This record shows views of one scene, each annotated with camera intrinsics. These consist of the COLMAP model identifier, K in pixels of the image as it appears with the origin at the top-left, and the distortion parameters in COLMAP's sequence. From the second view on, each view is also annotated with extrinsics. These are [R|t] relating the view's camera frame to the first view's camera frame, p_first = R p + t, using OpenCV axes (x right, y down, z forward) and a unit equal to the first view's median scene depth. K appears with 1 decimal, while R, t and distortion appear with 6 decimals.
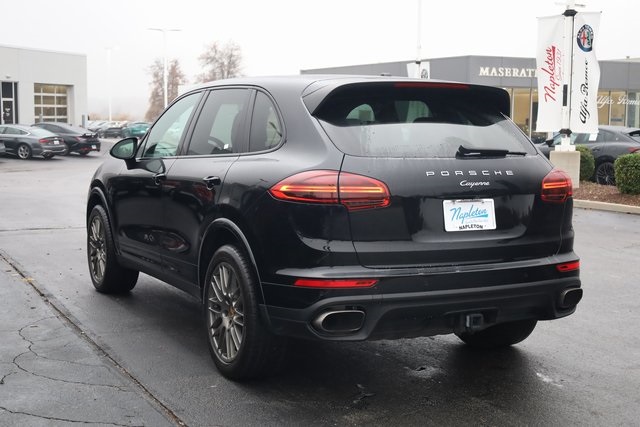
lens RADIAL K [[928.1, 0, 320.8], [0, 928.1, 214.9], [0, 0, 1]] dist [0.003435, 0.000000]
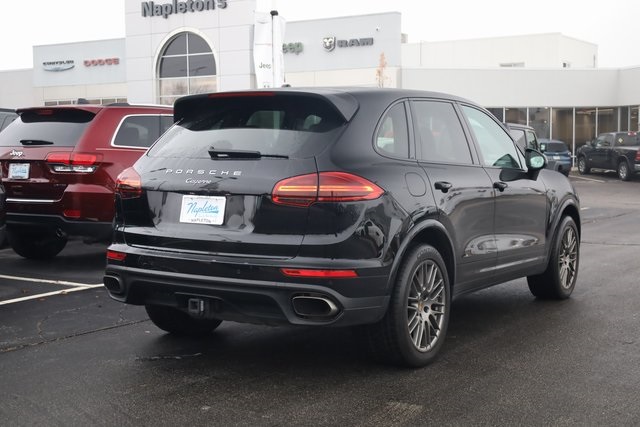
lens RADIAL K [[928.1, 0, 321.1], [0, 928.1, 212.9], [0, 0, 1]] dist [0.003435, 0.000000]
pose [[0.501284, 0.062829, -0.862999, 1.194100], [-0.069032, 0.997085, 0.032493, -0.042590], [0.862525, 0.043286, 0.504160, 0.553366]]
